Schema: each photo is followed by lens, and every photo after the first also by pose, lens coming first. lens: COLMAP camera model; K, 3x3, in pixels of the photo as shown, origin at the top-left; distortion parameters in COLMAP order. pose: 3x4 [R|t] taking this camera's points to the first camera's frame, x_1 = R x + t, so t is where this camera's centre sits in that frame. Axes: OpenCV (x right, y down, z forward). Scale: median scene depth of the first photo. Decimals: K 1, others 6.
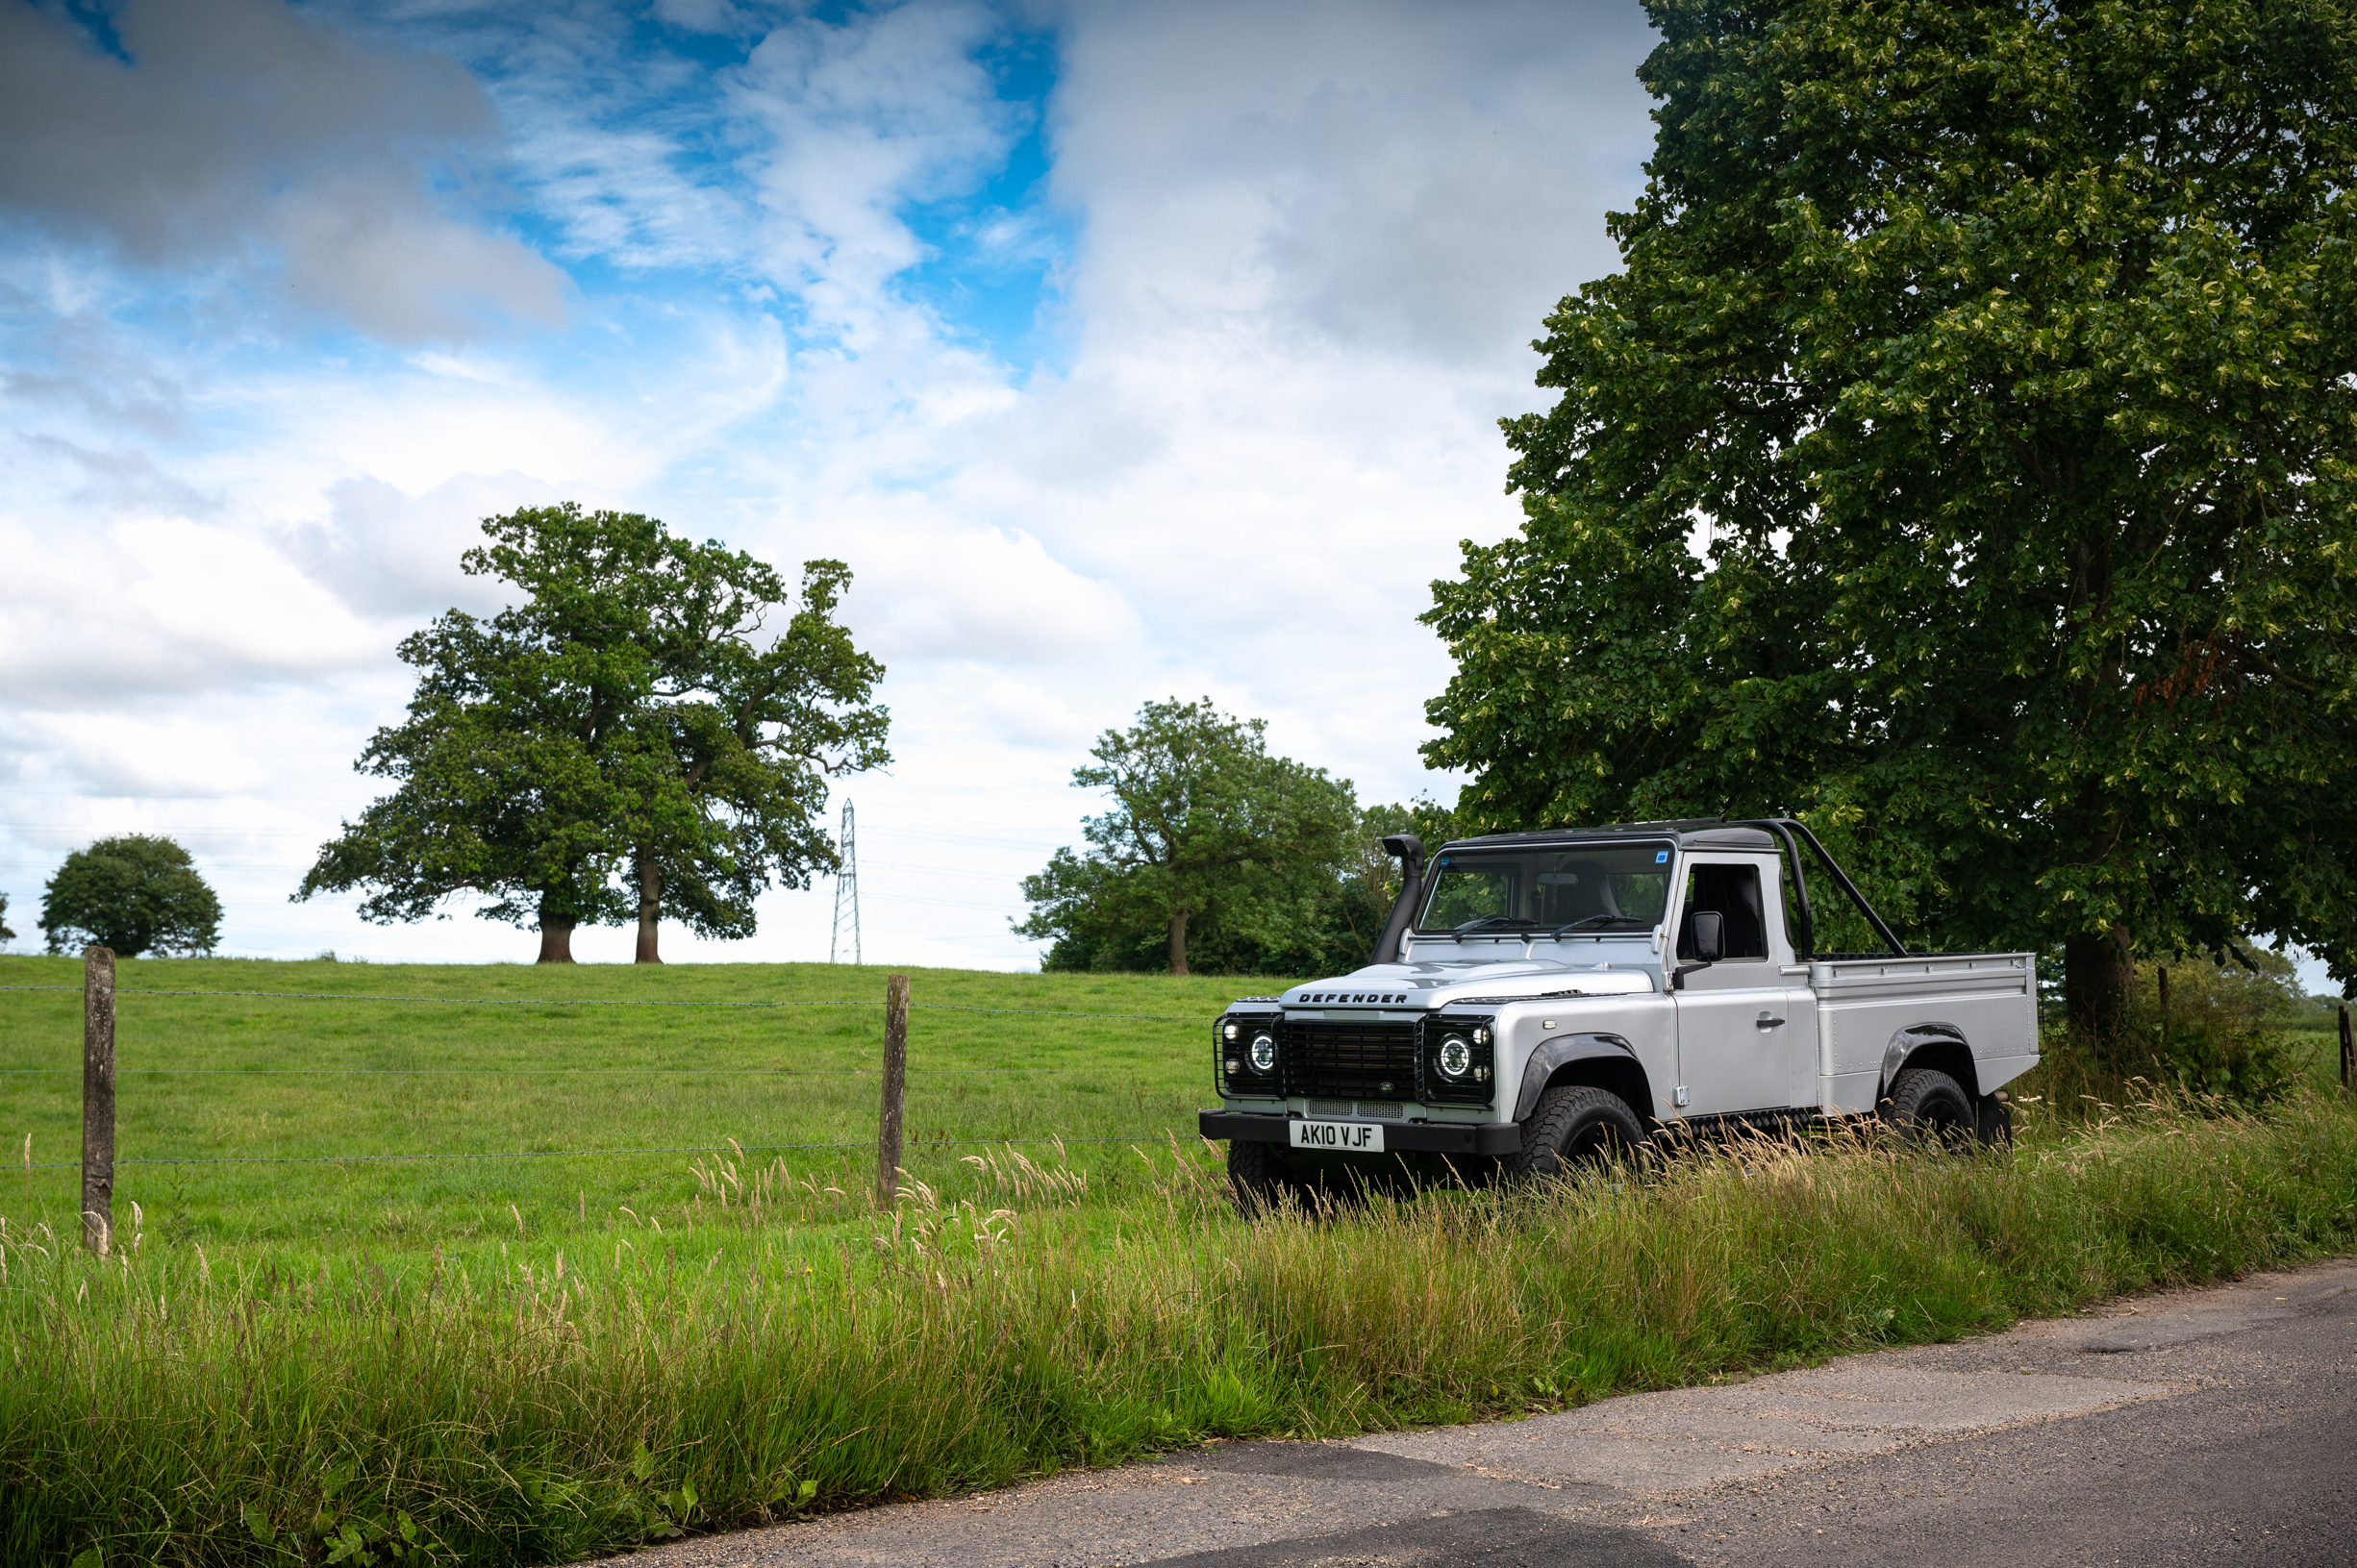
lens RADIAL K [[2729.1, 0, 1173.9], [0, 2729.1, 732.4], [0, 0, 1]] dist [-0.009374, -0.038868]
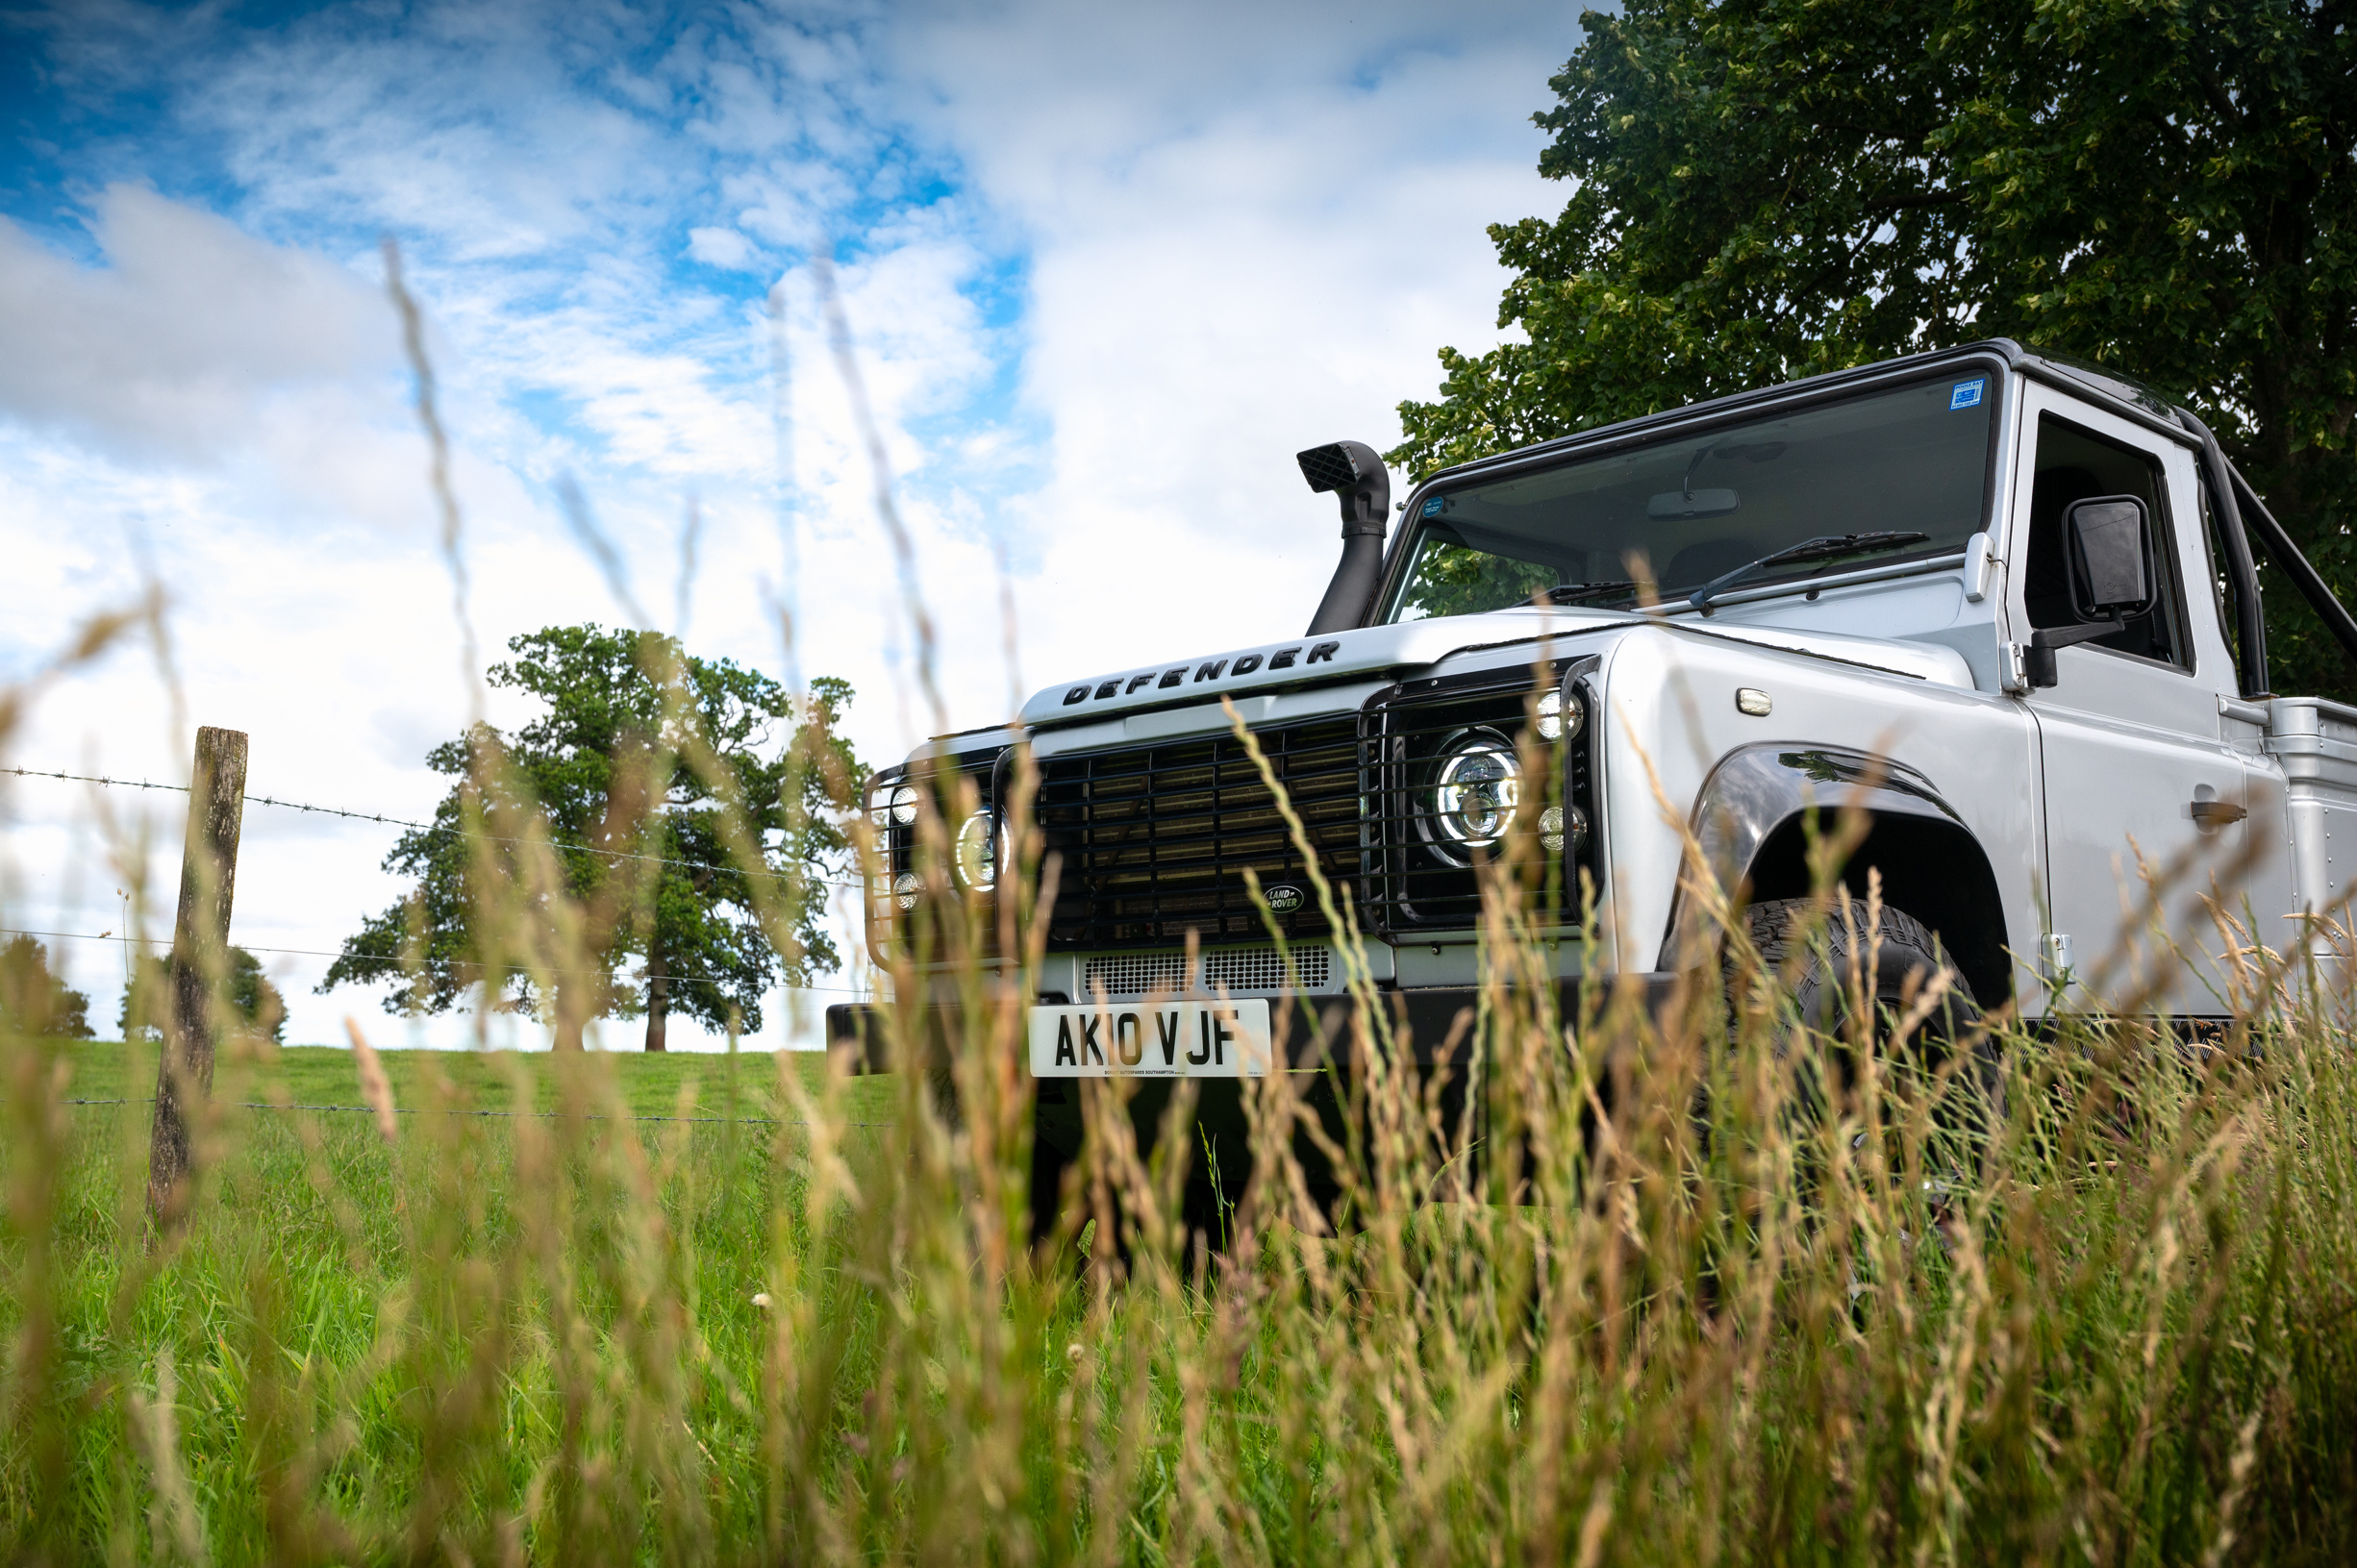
lens RADIAL K [[2222.7, 0, 1178.5], [0, 2222.7, 784.0], [0, 0, 1]] dist [-0.003806, -0.000267]
pose [[0.999976, 0.006041, -0.003356, 0.012334], [-0.006213, 0.998529, -0.053856, 0.024726], [0.003026, 0.053876, 0.998543, 0.134128]]
